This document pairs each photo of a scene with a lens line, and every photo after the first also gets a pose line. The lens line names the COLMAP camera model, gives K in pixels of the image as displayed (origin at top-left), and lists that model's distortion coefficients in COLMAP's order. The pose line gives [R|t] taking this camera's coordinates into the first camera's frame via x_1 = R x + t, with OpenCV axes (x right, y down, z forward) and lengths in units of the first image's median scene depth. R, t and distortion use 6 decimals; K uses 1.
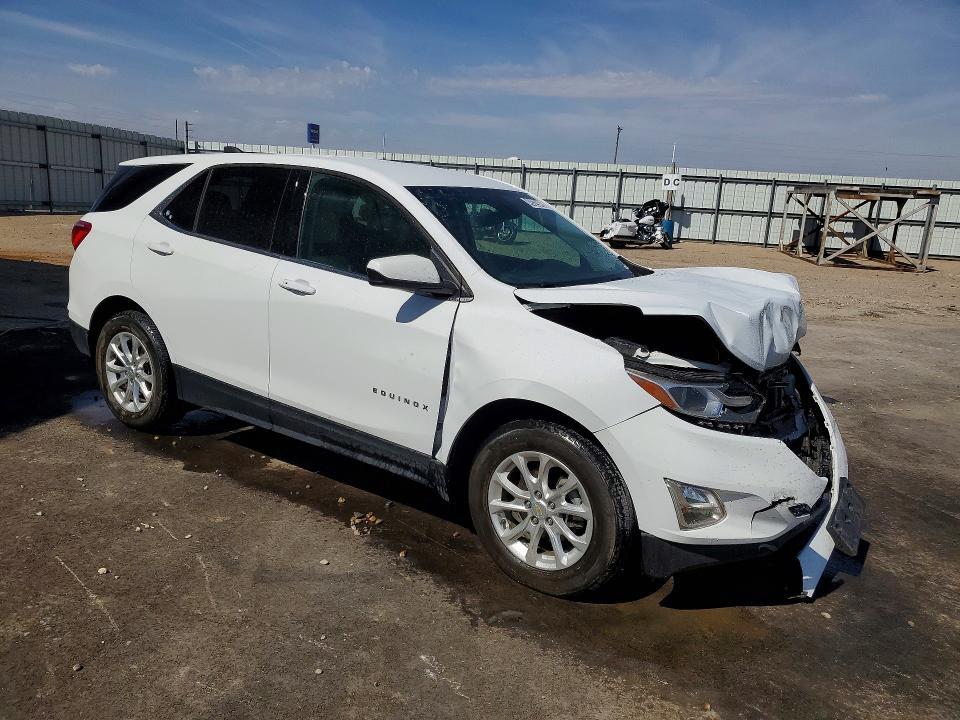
lens RADIAL K [[745.9, 0, 490.4], [0, 745.9, 360.1], [0, 0, 1]] dist [0.002652, 0.010280]
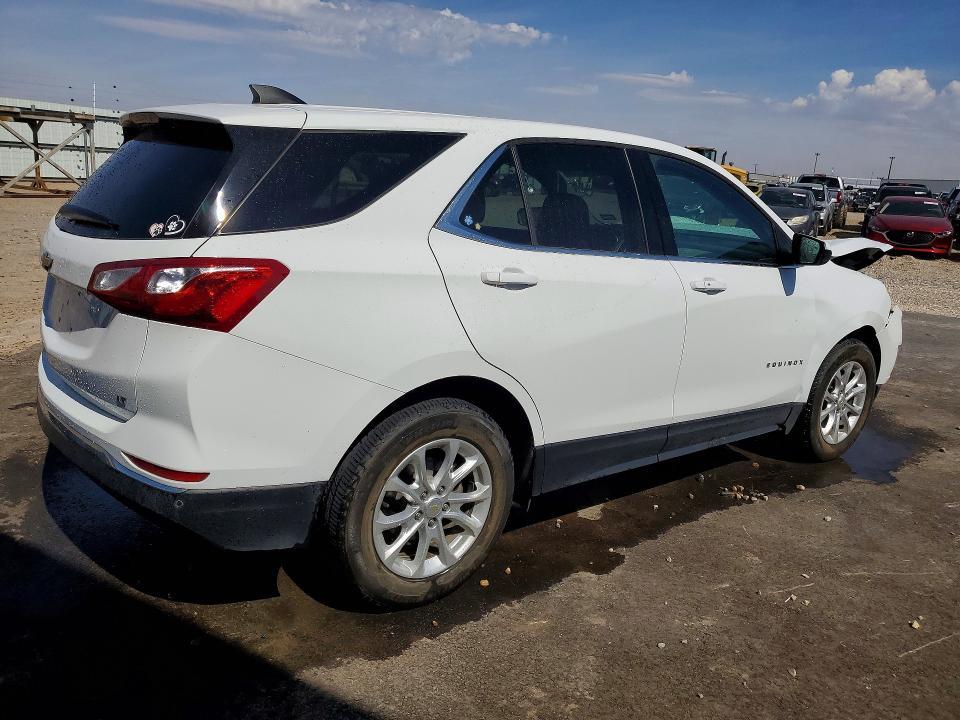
lens RADIAL K [[715.1, 0, 479.0], [0, 715.1, 346.0], [0, 0, 1]] dist [0.038599, -0.002217]
pose [[0.361094, -0.266046, 0.893774, -0.964840], [0.177515, 0.960525, 0.214197, -0.221168], [-0.915478, 0.081313, 0.394067, 0.774992]]
